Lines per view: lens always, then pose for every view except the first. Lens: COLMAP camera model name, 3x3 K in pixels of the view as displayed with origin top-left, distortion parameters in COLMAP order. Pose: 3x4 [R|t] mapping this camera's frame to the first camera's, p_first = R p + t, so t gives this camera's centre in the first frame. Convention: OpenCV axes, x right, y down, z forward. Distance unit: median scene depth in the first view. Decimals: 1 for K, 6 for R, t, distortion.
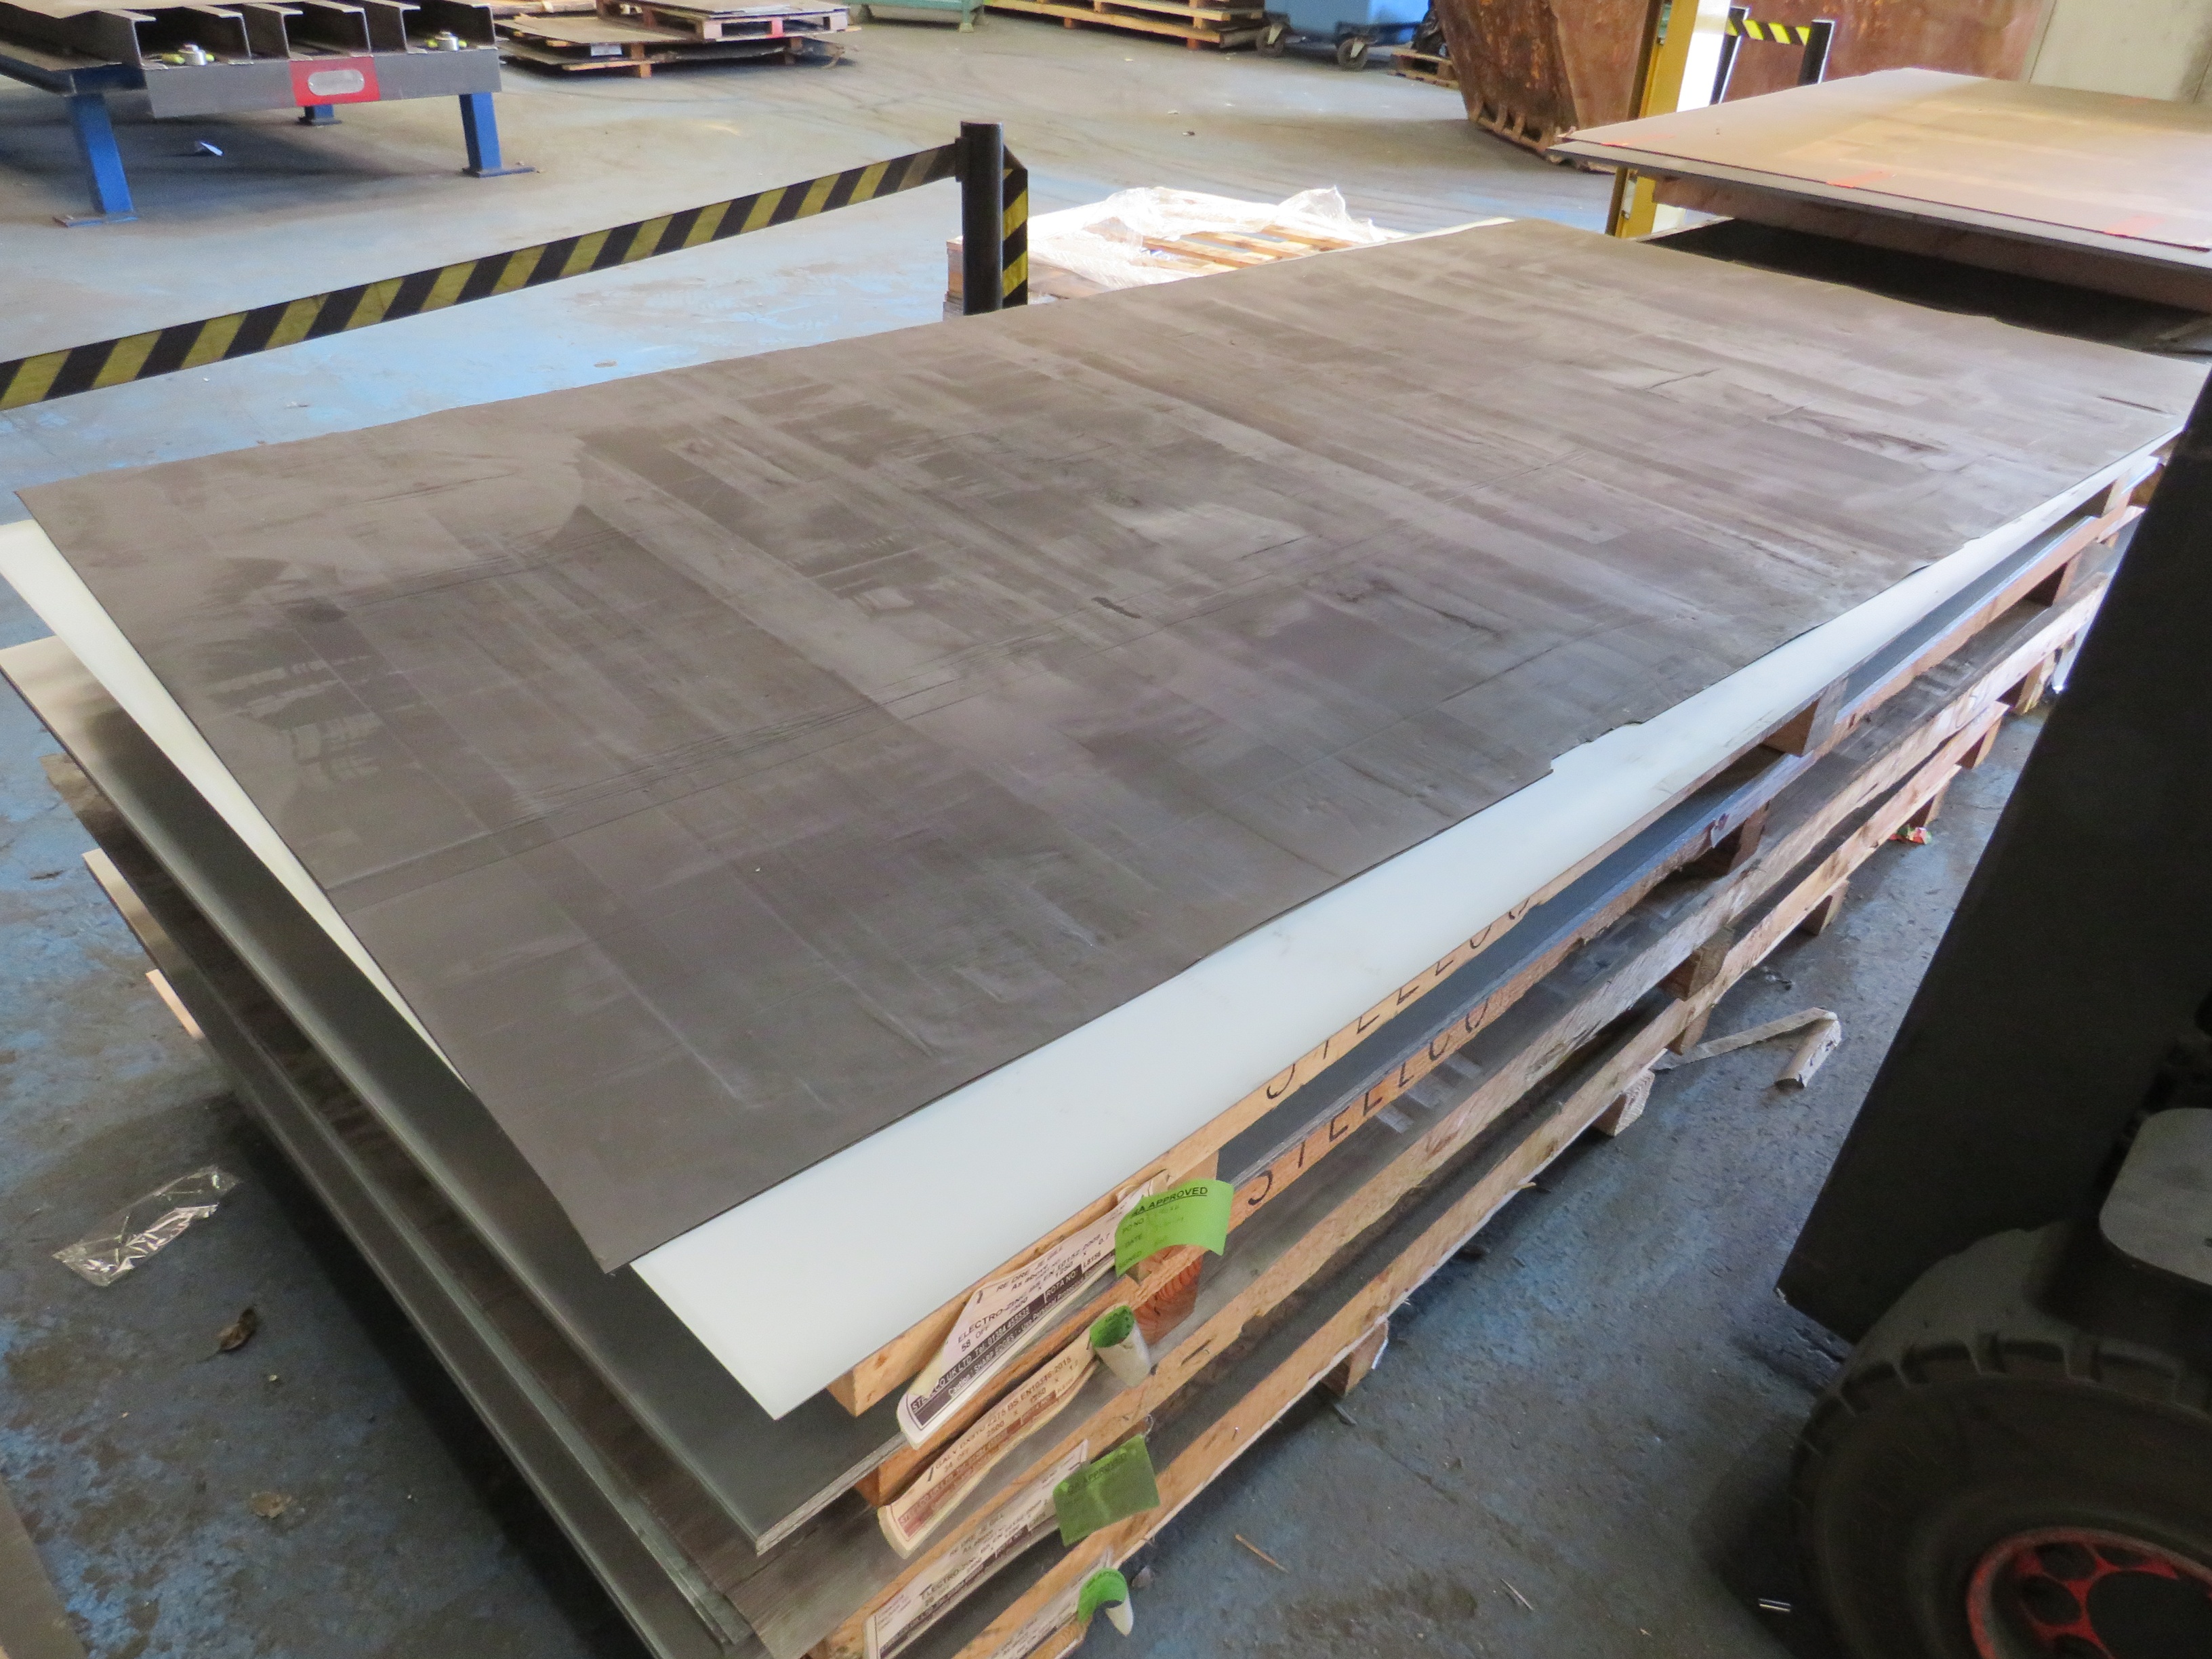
lens RADIAL K [[1575.3, 0, 1102.9], [0, 1575.3, 828.6], [0, 0, 1]] dist [-0.013139, -0.006064]
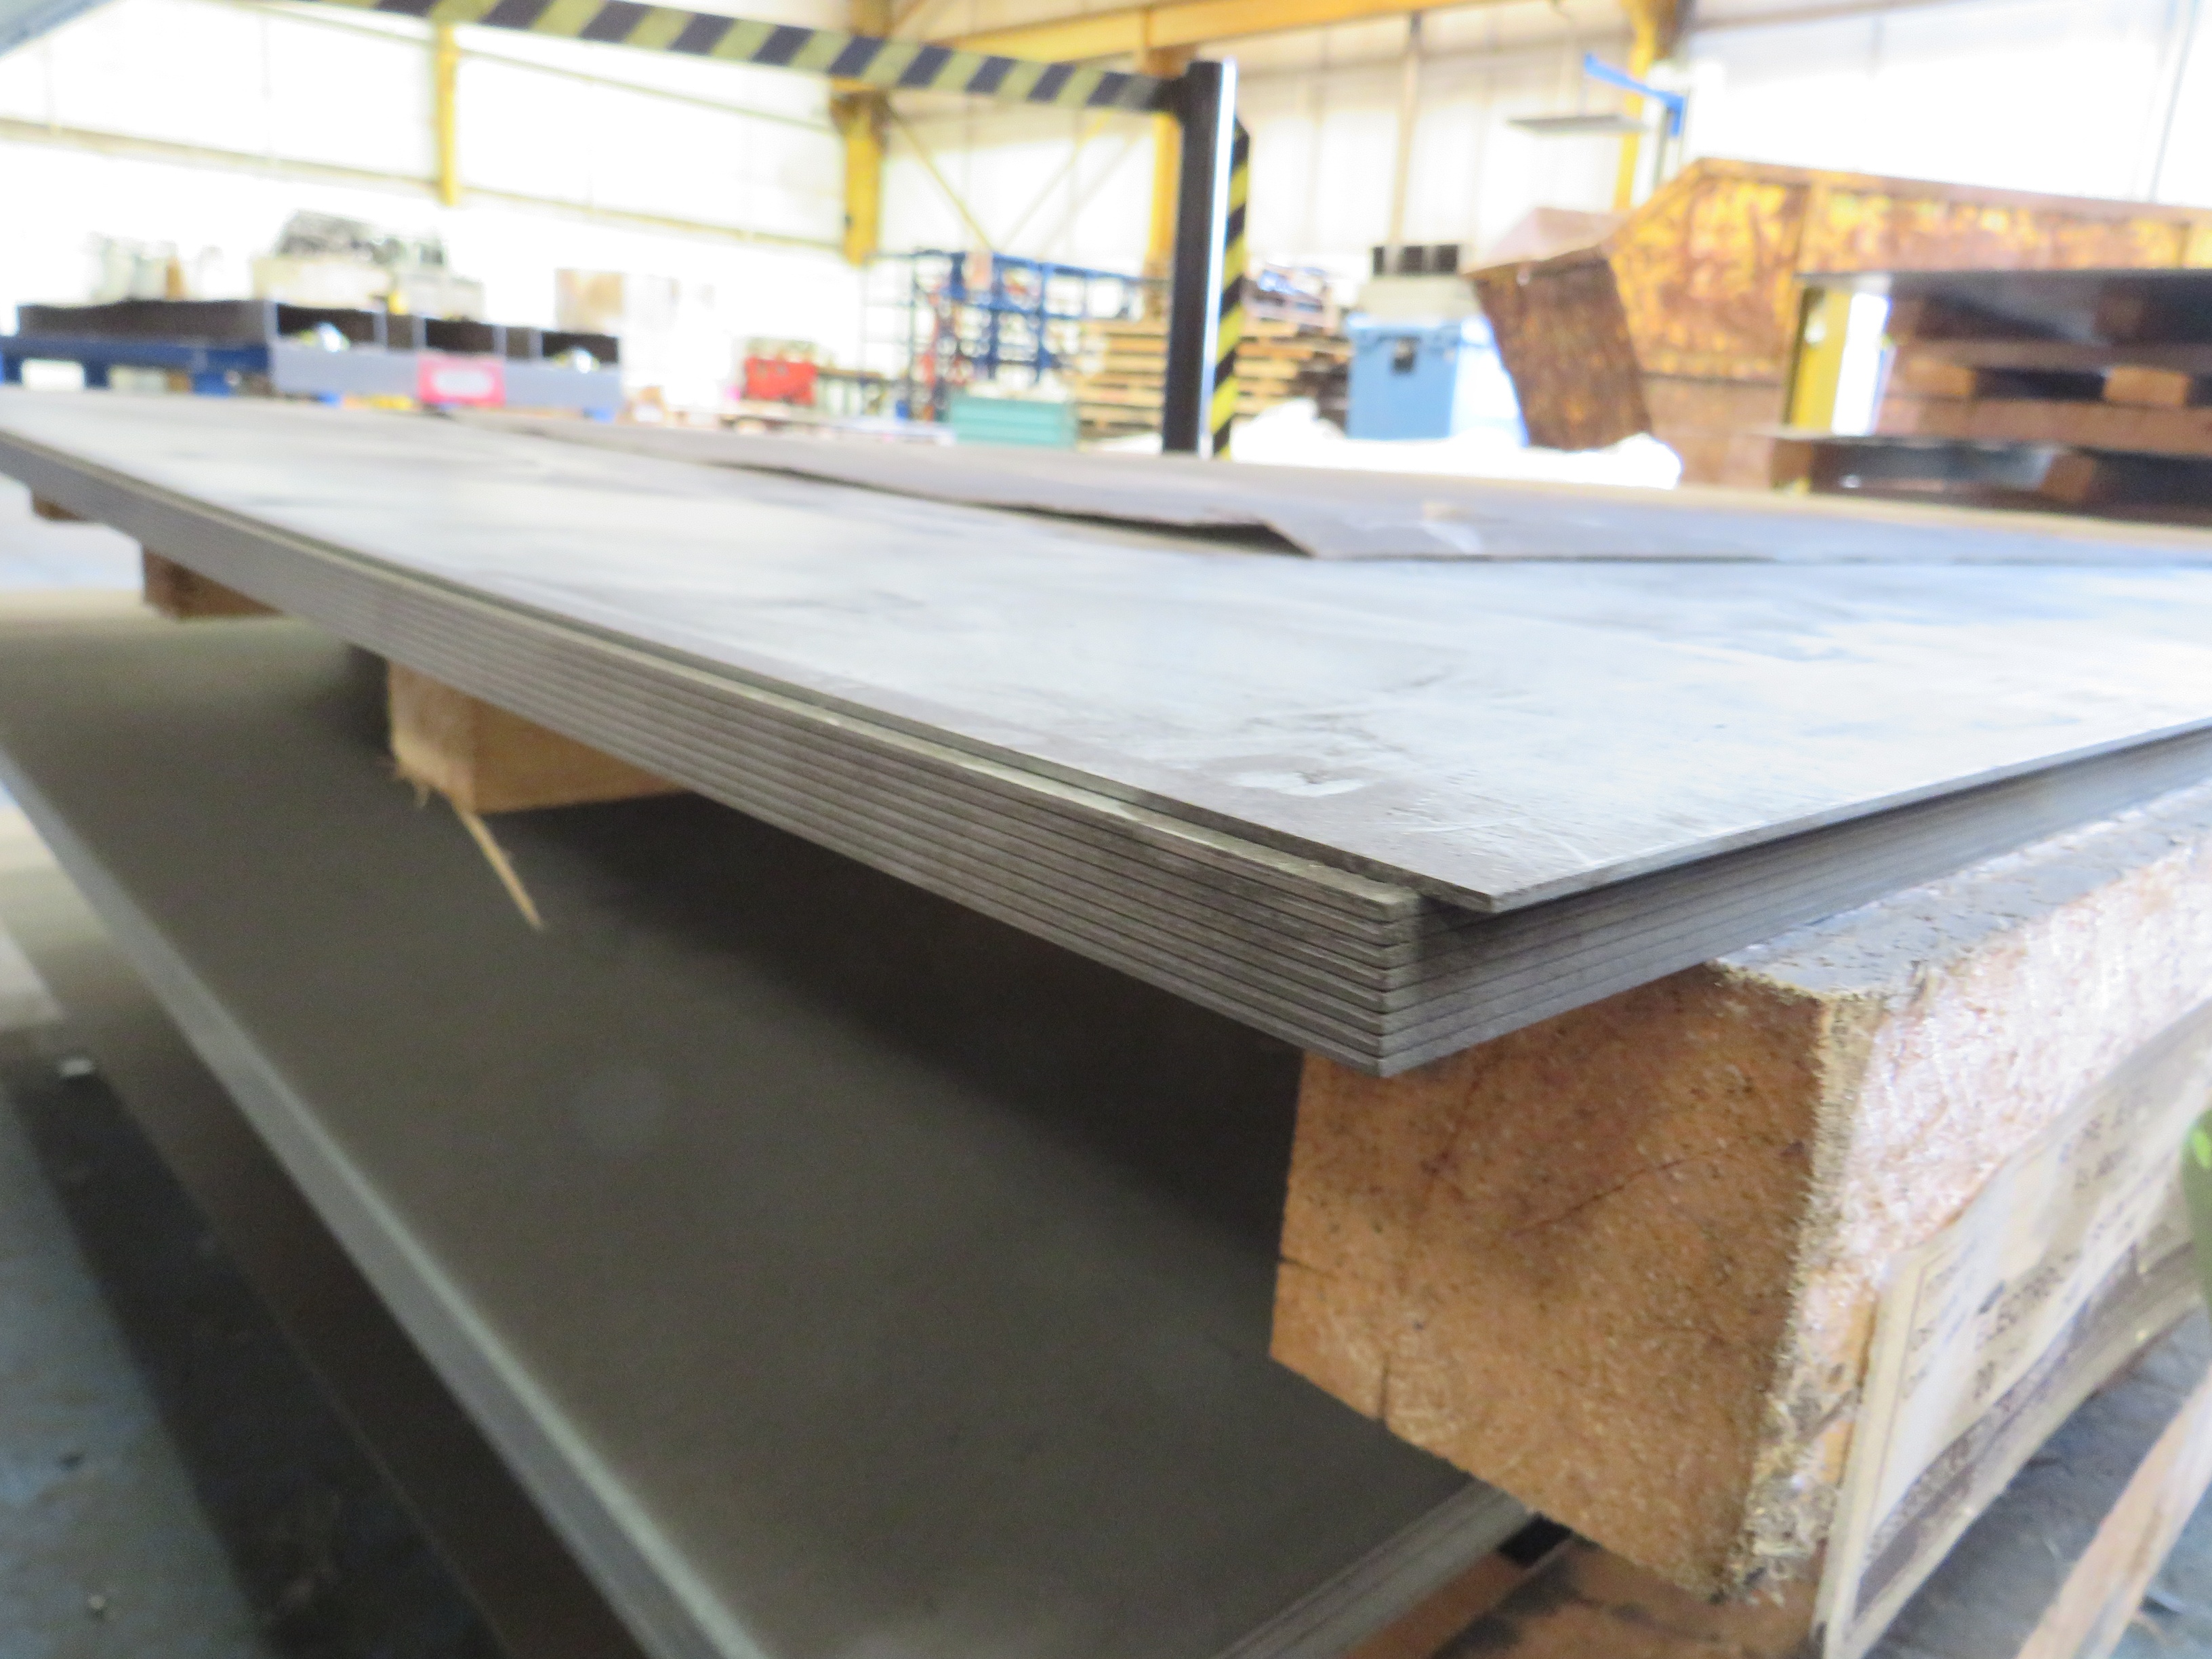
lens RADIAL K [[1575.3, 0, 1100.3], [0, 1575.3, 833.4], [0, 0, 1]] dist [-0.013139, -0.006064]
pose [[0.999021, 0.032766, -0.029712, -0.148257], [-0.040306, 0.951038, -0.306435, 0.318030], [0.018216, 0.307332, 0.951428, 0.489037]]
